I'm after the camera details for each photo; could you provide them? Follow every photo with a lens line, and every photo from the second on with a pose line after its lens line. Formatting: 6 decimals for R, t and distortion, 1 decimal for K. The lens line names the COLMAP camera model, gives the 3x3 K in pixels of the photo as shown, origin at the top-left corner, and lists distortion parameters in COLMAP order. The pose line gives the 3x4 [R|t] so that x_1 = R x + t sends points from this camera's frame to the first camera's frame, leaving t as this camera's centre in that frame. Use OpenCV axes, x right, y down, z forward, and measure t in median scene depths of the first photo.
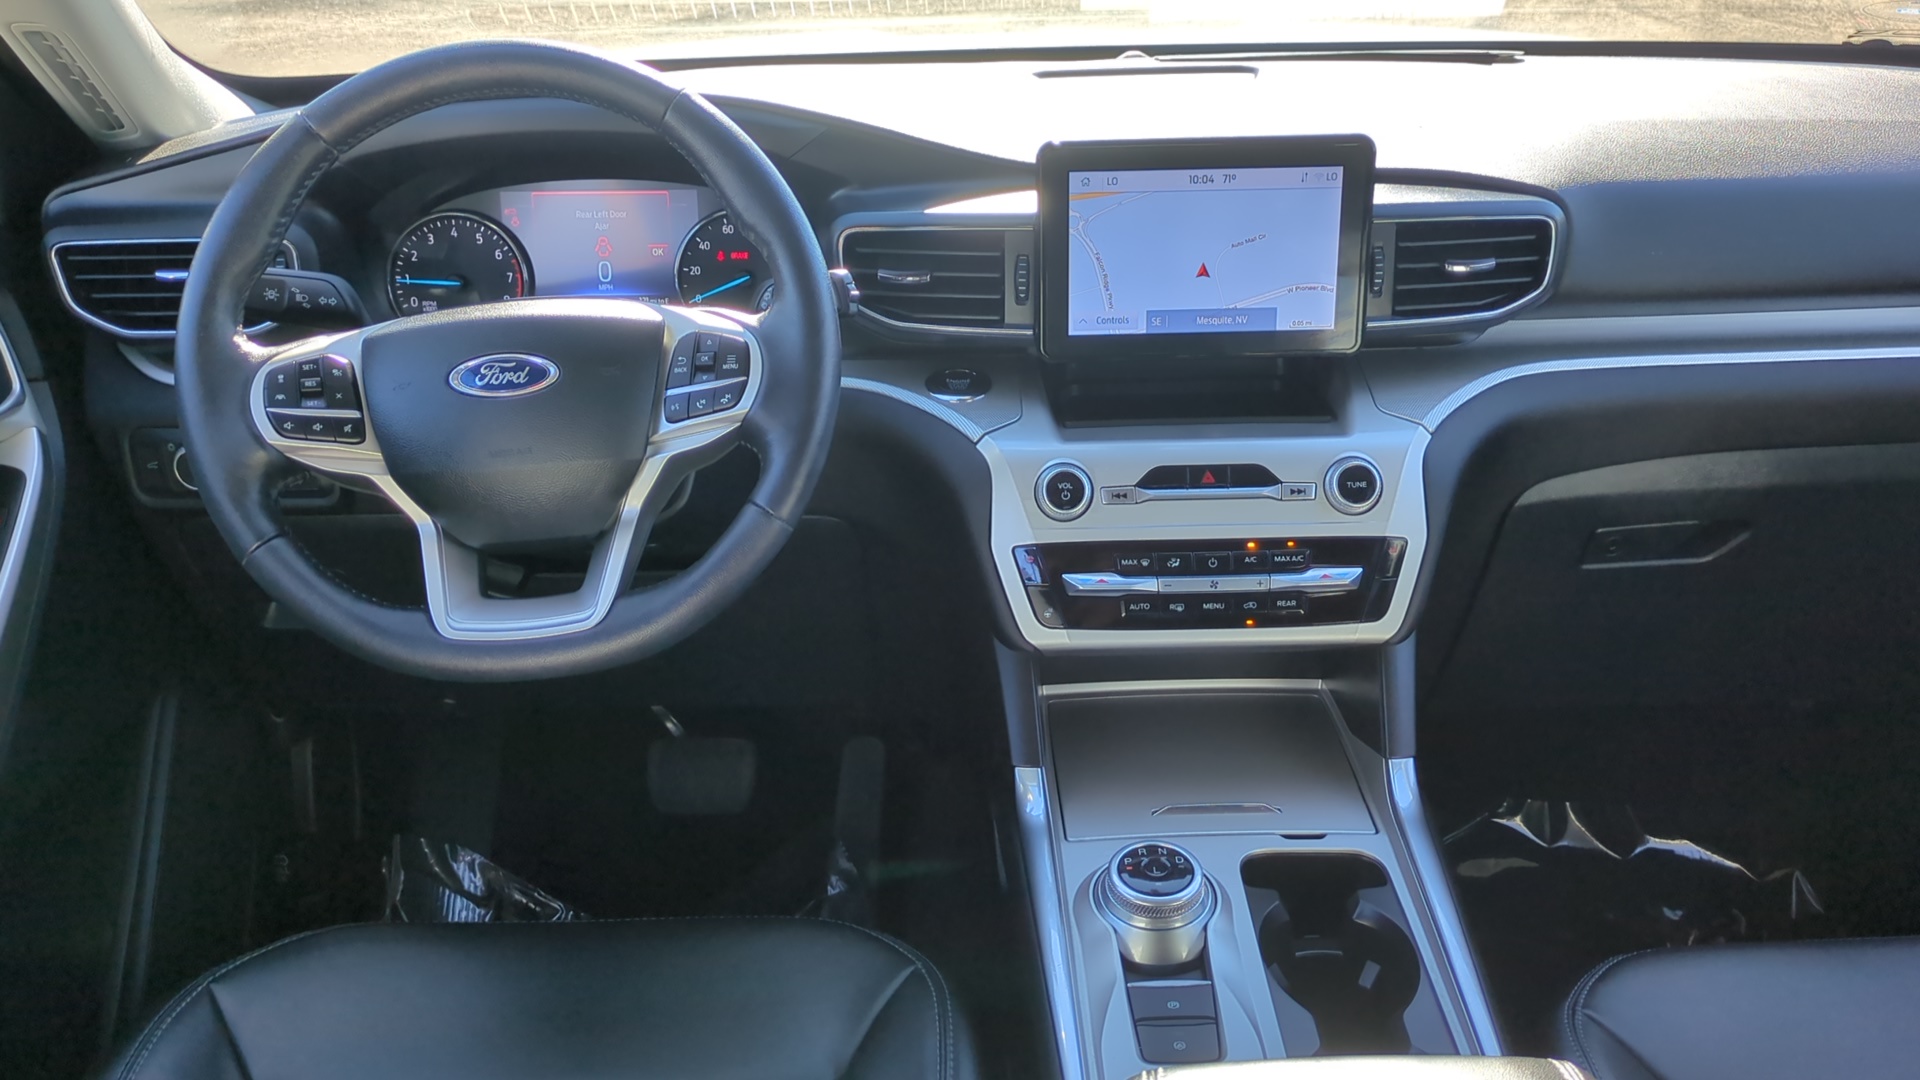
lens RADIAL K [[1623.3, 0, 975.9], [0, 1623.3, 536.7], [0, 0, 1]] dist [0.074061, -0.094959]
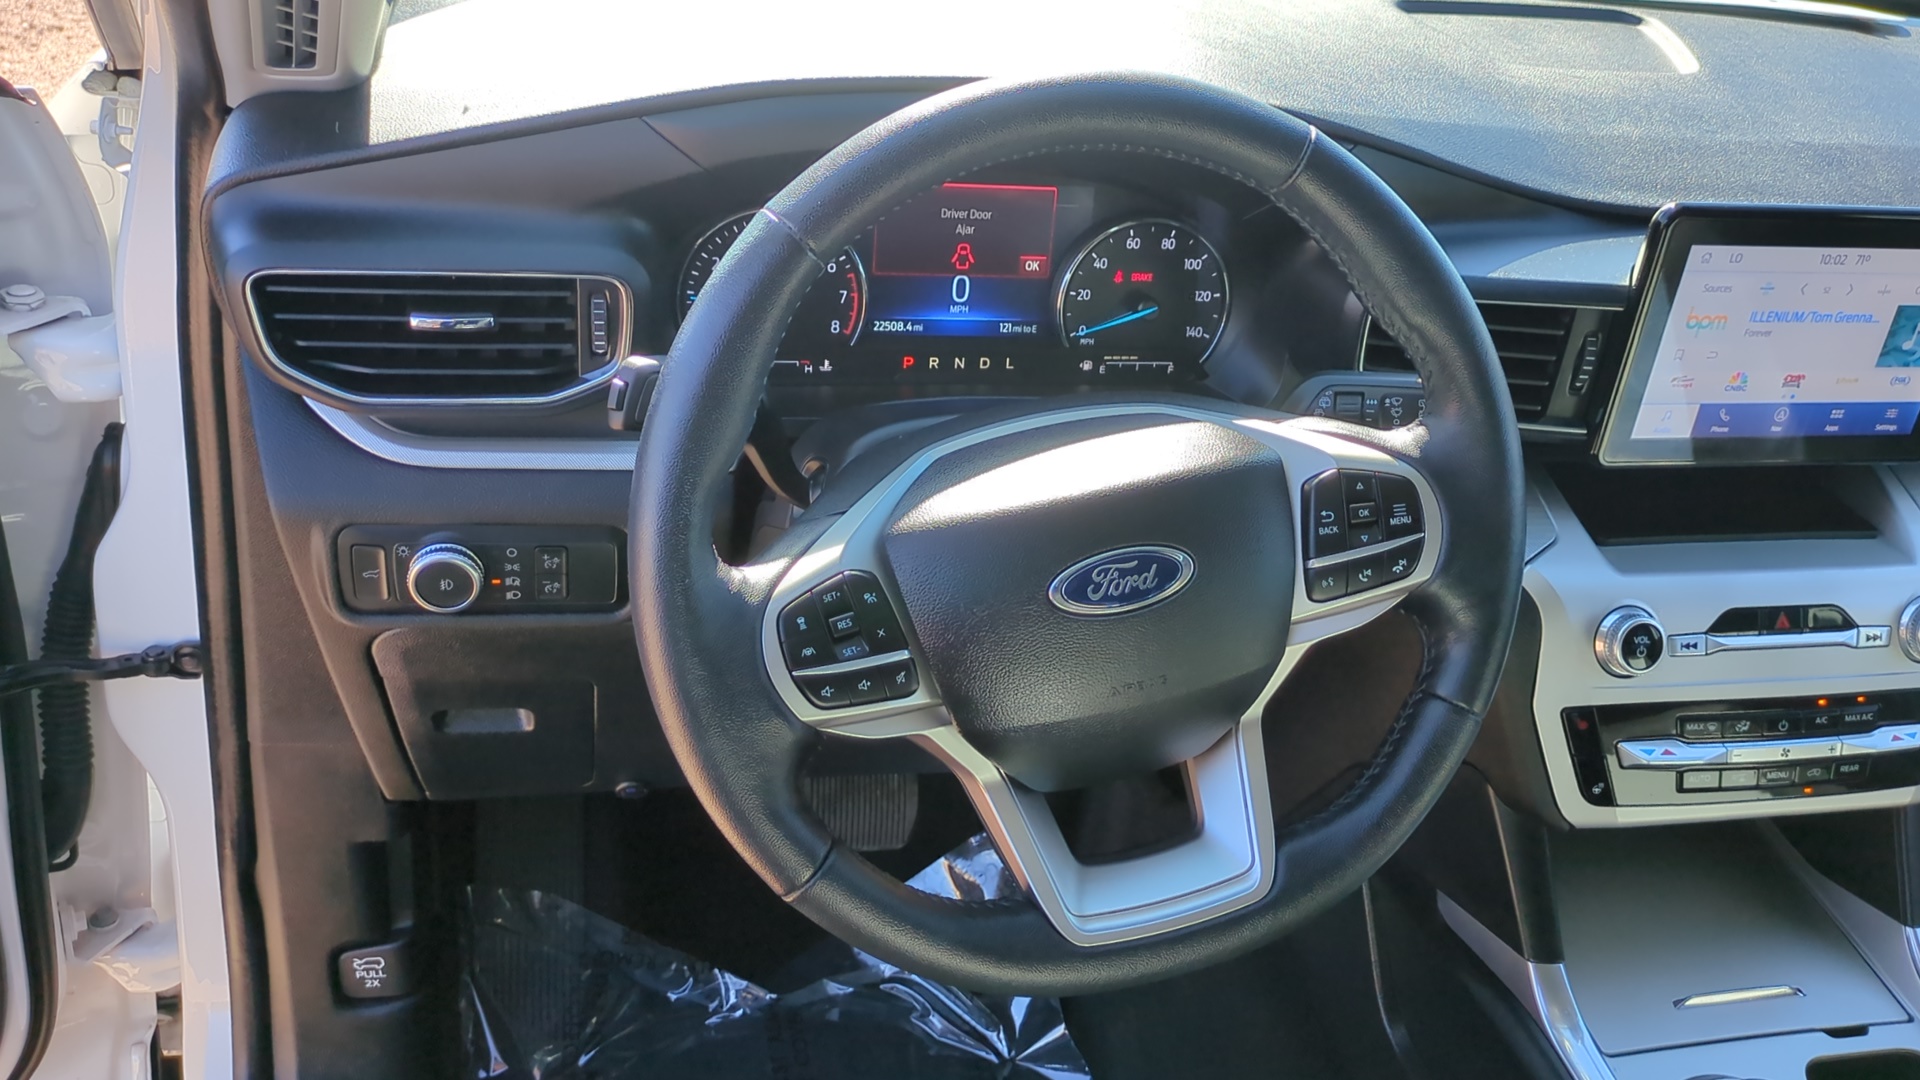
lens RADIAL K [[1623.3, 0, 975.9], [0, 1623.3, 536.7], [0, 0, 1]] dist [0.074061, -0.094959]
pose [[0.969685, 0.000288, 0.244360, -0.460470], [-0.043924, 0.983917, 0.173141, -0.206310], [-0.240380, -0.178625, 0.954102, 0.311387]]
